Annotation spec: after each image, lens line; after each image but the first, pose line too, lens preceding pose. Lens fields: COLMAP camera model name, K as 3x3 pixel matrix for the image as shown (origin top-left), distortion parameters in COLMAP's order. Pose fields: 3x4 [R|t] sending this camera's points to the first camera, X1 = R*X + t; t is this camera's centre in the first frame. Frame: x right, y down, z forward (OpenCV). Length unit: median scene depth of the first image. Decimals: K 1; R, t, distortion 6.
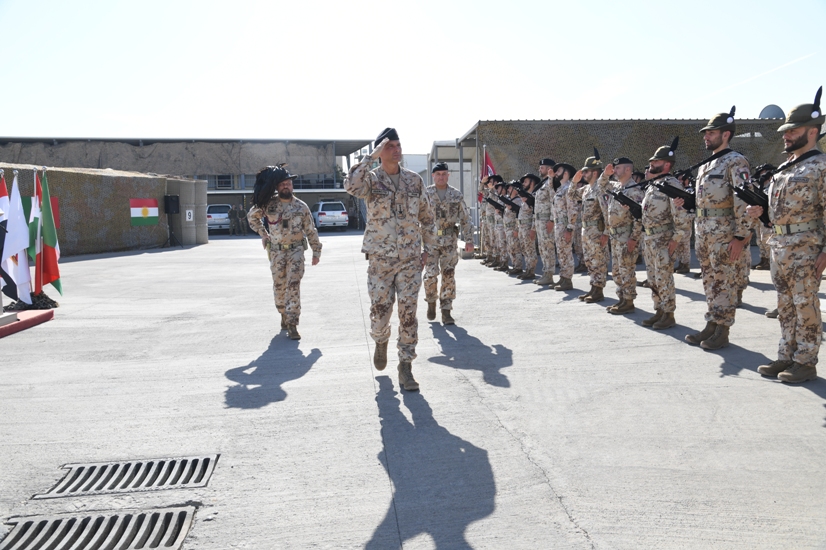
lens RADIAL K [[642.8, 0, 413.0], [0, 642.8, 275.0], [0, 0, 1]] dist [-0.037880, 0.005600]
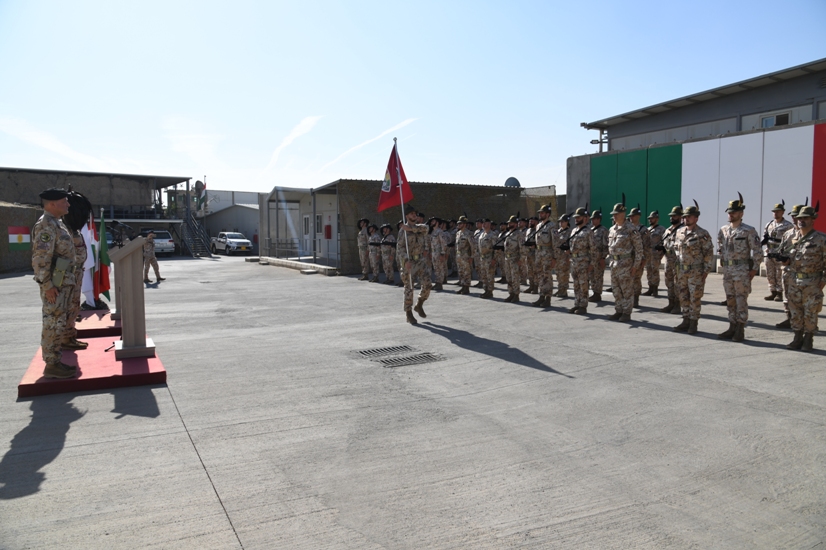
lens RADIAL K [[564.6, 0, 413.0], [0, 564.6, 275.0], [0, 0, 1]] dist [-0.045709, 0.004944]
pose [[0.926925, -0.007632, 0.375169, -0.152163], [0.021786, 0.999201, -0.033500, 0.012346], [-0.374614, 0.039225, 0.926351, -0.148914]]
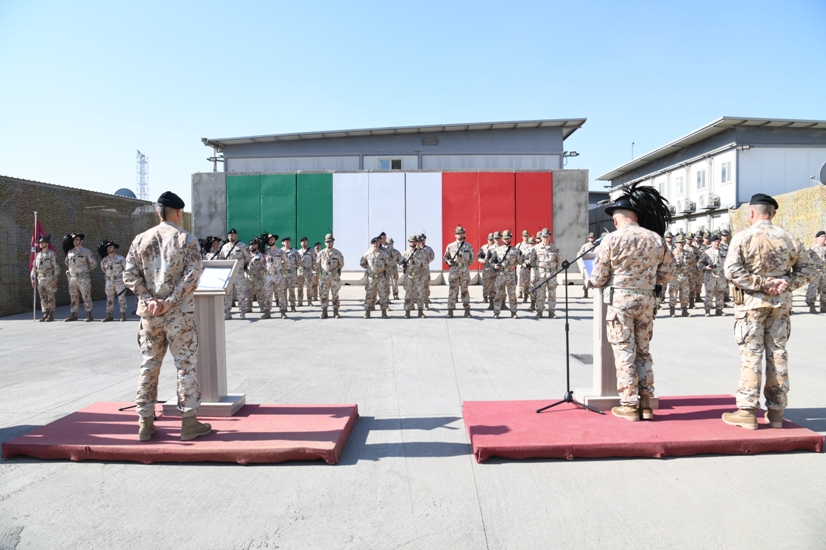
lens RADIAL K [[564.6, 0, 413.0], [0, 564.6, 275.0], [0, 0, 1]] dist [-0.045709, 0.004944]
pose [[0.166845, -0.026893, 0.985616, -0.382449], [0.112862, 0.993578, 0.008005, -0.019759], [-0.979502, 0.109903, 0.168808, 0.162396]]
